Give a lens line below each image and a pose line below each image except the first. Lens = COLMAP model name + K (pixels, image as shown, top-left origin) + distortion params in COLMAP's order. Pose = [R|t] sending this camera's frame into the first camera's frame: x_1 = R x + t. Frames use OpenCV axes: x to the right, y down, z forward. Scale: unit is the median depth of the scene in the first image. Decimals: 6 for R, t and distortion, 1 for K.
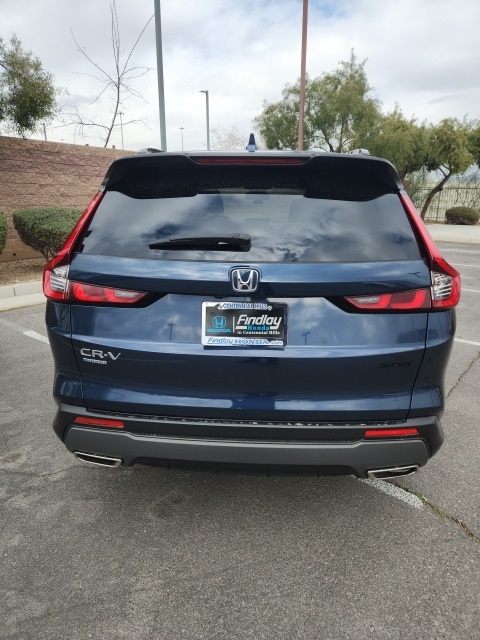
lens RADIAL K [[434.5, 0, 240.0], [0, 434.5, 320.0], [0, 0, 1]] dist [0.069148, -0.062130]
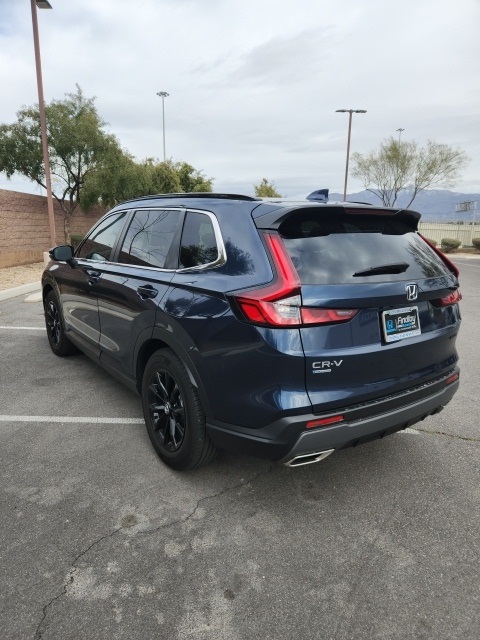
lens RADIAL K [[434.5, 0, 240.0], [0, 434.5, 320.0], [0, 0, 1]] dist [0.069148, -0.062130]
pose [[0.776311, -0.127054, 0.617413, -1.039122], [0.161411, 0.986887, 0.000133, -0.070466], [-0.609334, 0.099554, 0.786639, 0.141119]]
